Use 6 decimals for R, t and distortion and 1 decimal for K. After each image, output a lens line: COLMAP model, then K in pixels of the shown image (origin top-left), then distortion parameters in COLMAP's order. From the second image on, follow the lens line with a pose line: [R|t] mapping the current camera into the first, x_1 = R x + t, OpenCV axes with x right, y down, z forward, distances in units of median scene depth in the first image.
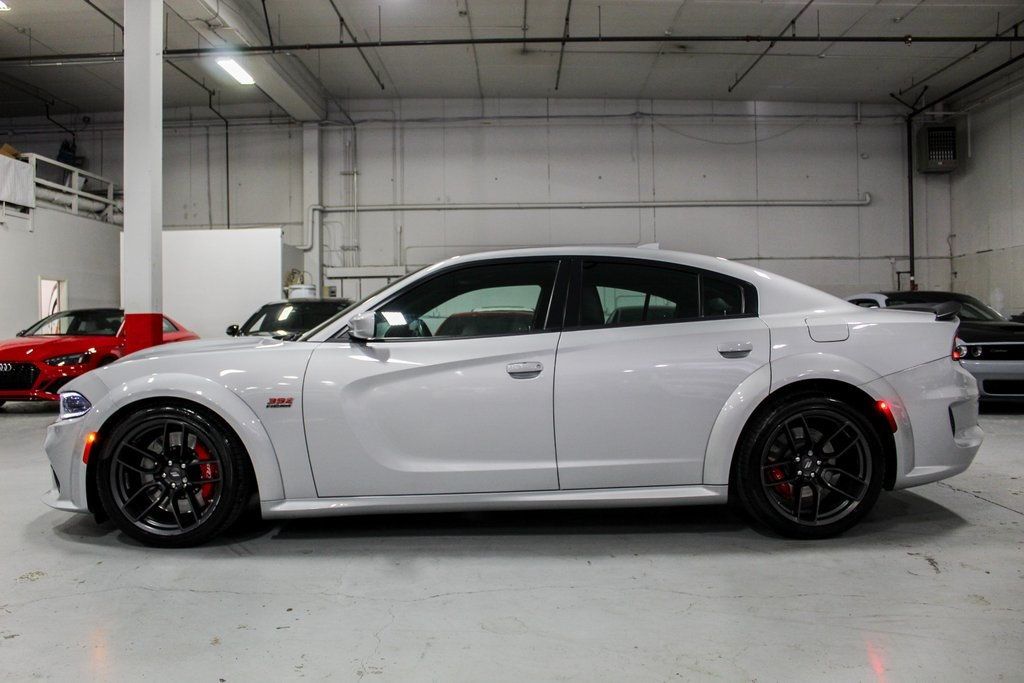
lens RADIAL K [[834.6, 0, 508.1], [0, 834.6, 326.8], [0, 0, 1]] dist [-0.153239, 0.122223]
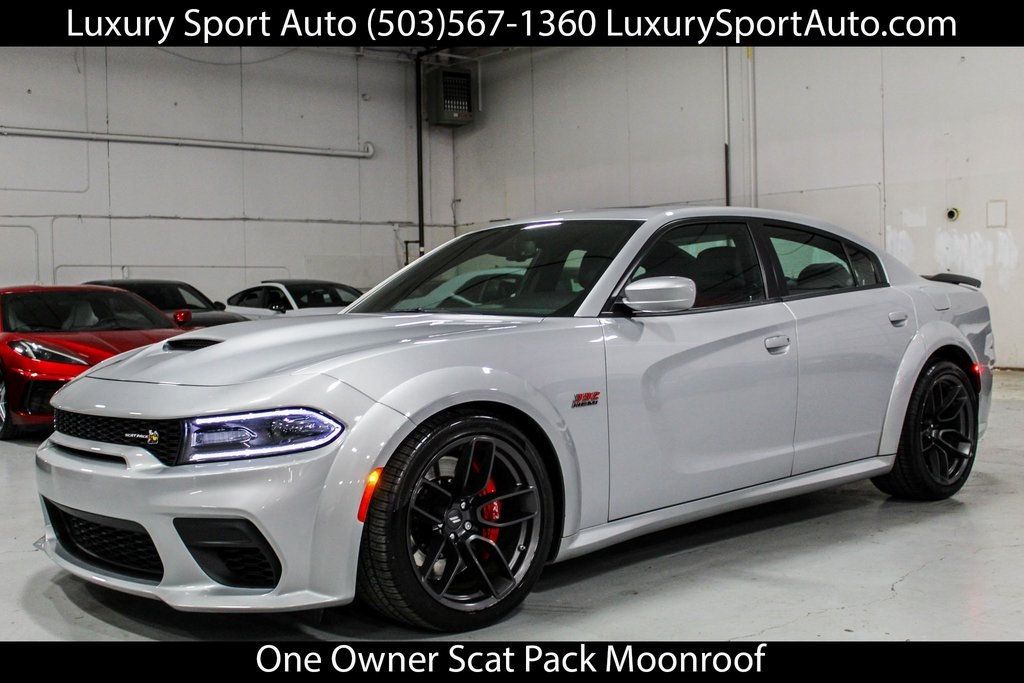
lens RADIAL K [[1120.0, 0, 512.0], [0, 1120.0, 341.5], [0, 0, 1]] dist [-0.075819, 0.005015]
pose [[0.757848, -0.027543, 0.651850, -0.189925], [0.010397, 0.999491, 0.030144, 0.001918], [-0.652349, -0.016067, 0.757749, 0.055989]]
